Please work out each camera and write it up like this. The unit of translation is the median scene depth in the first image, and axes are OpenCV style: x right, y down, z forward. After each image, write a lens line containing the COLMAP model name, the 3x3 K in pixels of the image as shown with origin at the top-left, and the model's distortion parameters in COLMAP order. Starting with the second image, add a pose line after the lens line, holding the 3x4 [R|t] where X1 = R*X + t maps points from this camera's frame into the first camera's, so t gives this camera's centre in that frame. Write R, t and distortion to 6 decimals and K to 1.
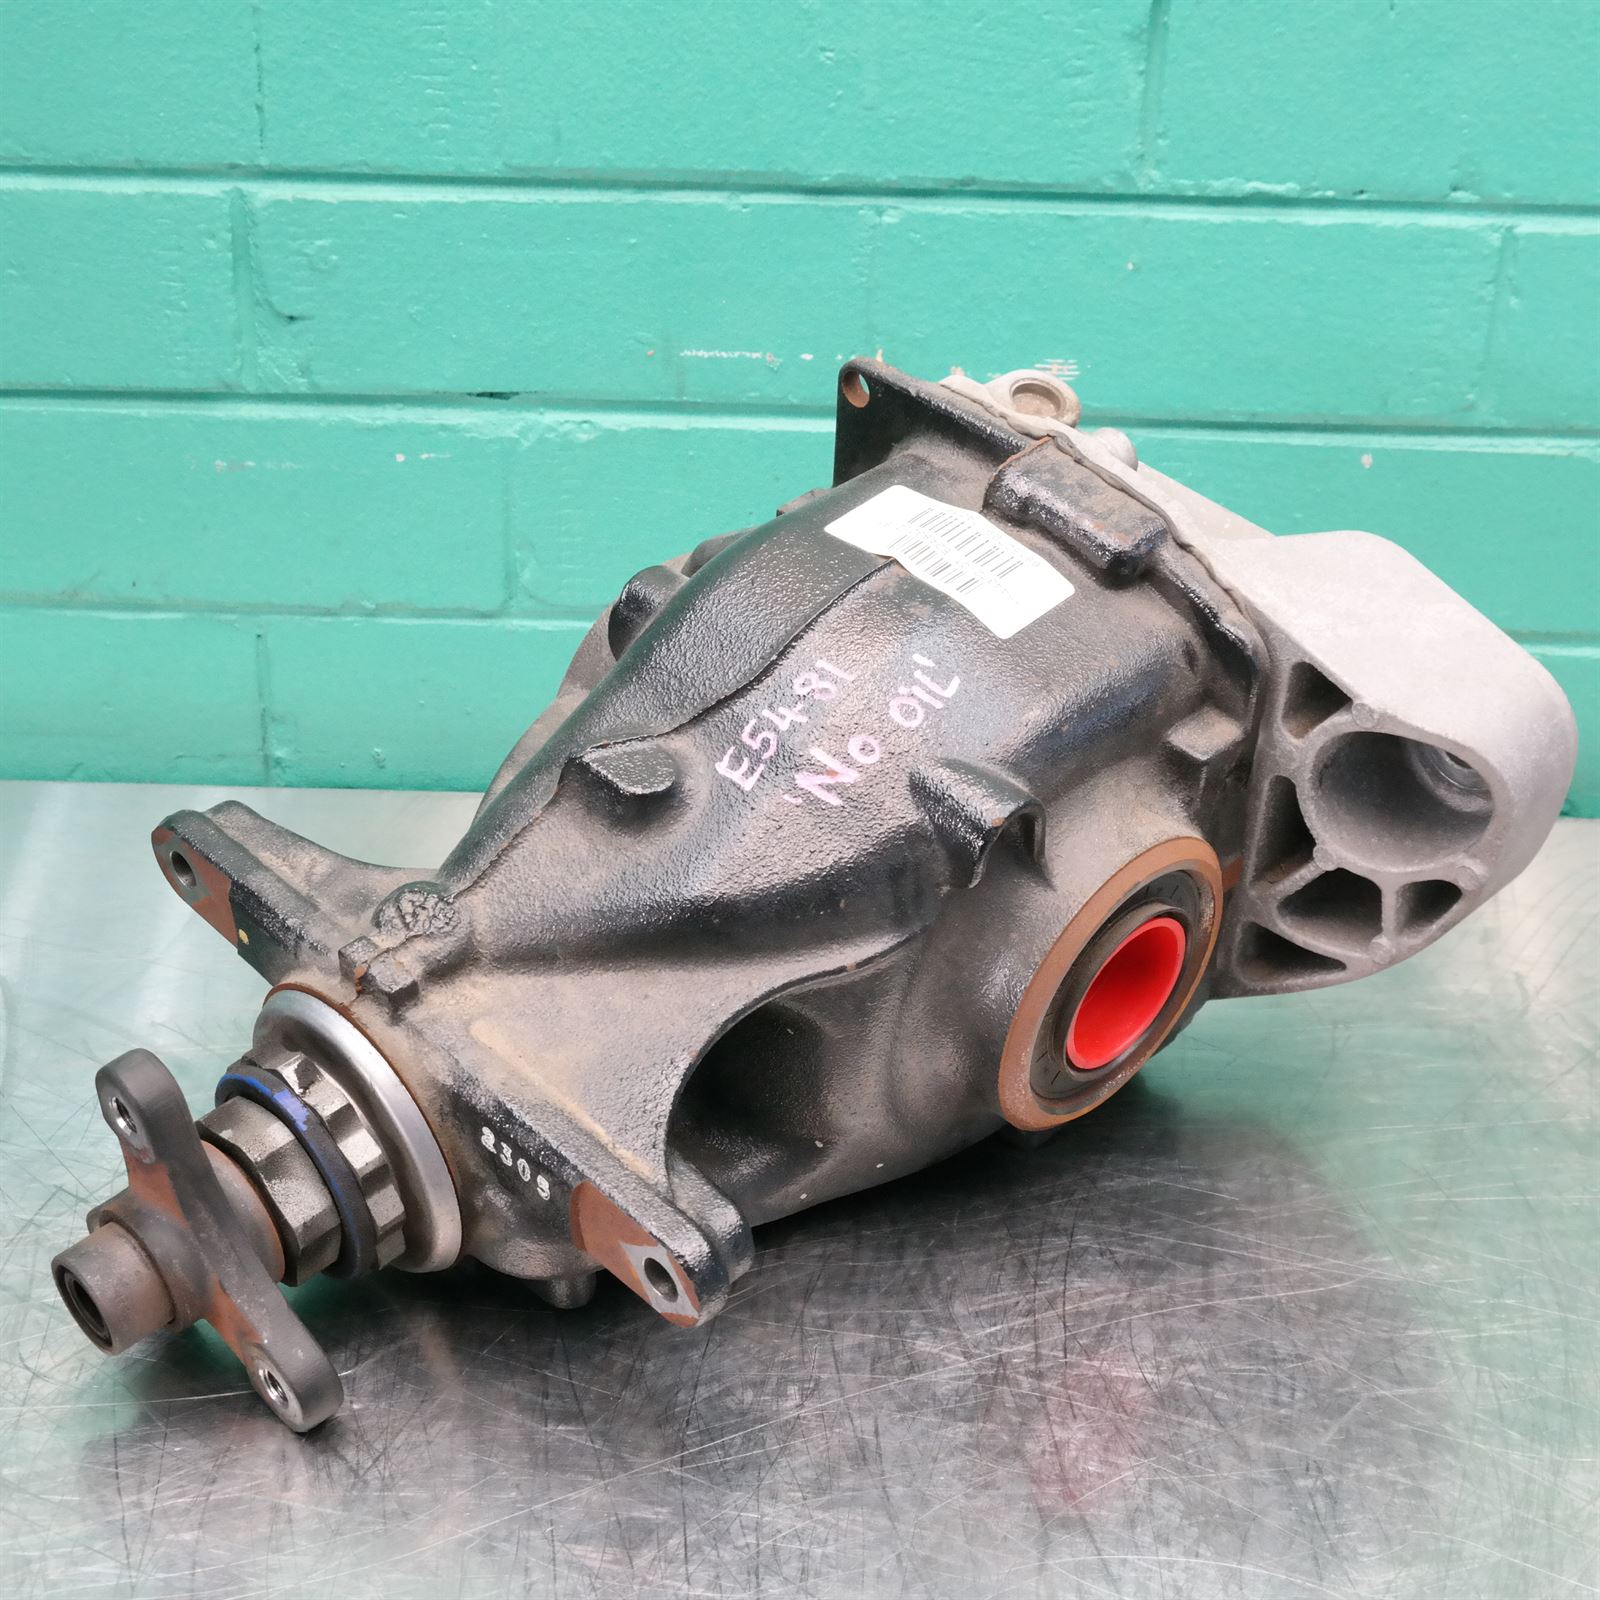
lens RADIAL K [[2511.7, 0, 800.0], [0, 2511.7, 800.0], [0, 0, 1]] dist [-0.116879, -0.003372]
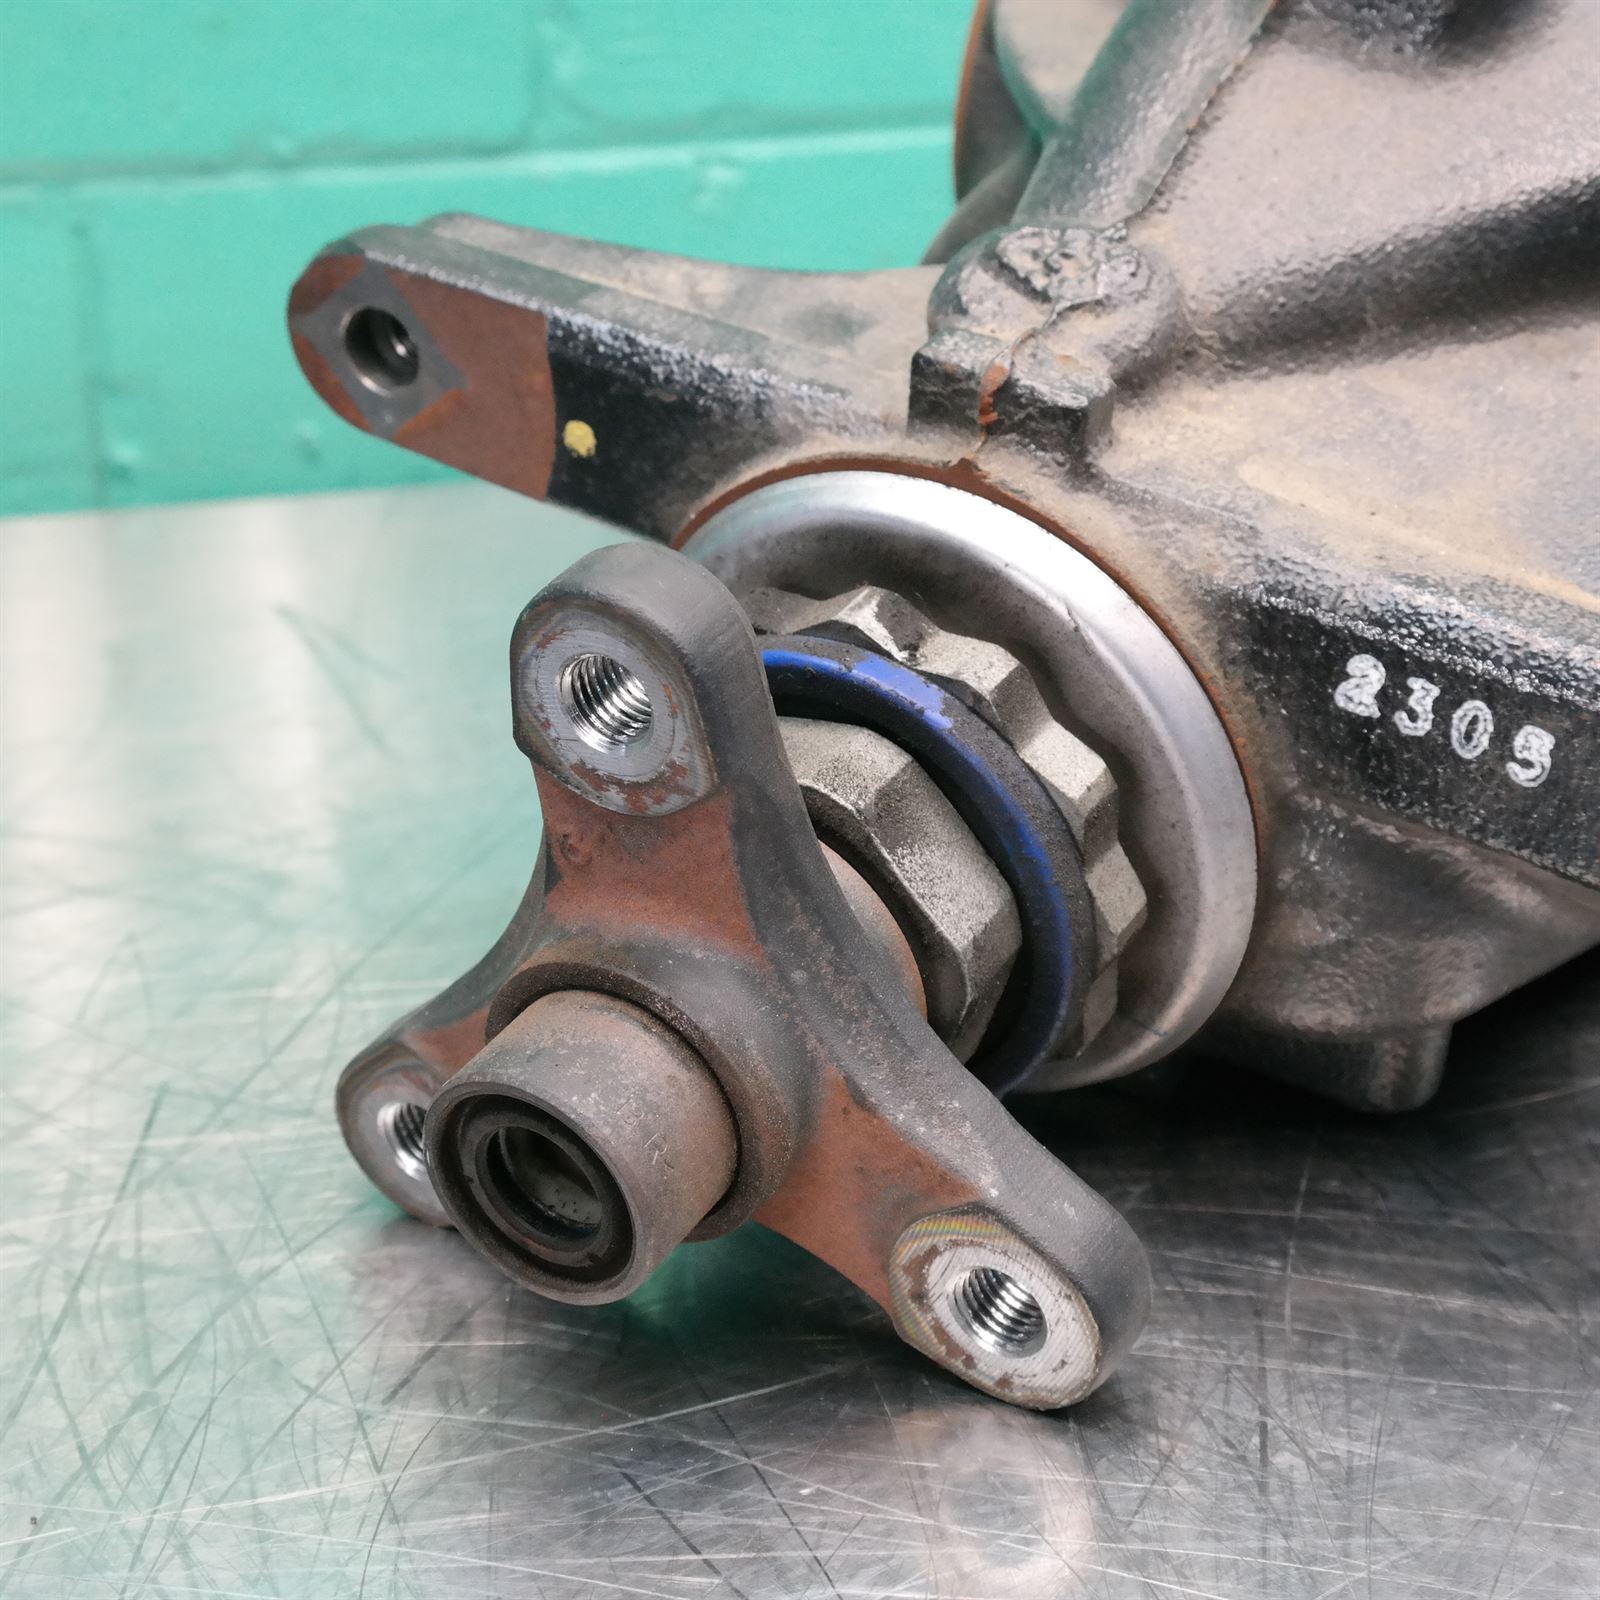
lens RADIAL K [[3168.2, 0, 721.7], [0, 3168.2, 844.7], [0, 0, 1]] dist [0.001177, -0.105847]
pose [[0.972583, -0.128984, 0.193511, -0.333805], [0.137815, 0.989914, -0.032831, 0.158547], [-0.187324, 0.058599, 0.980549, 0.439312]]
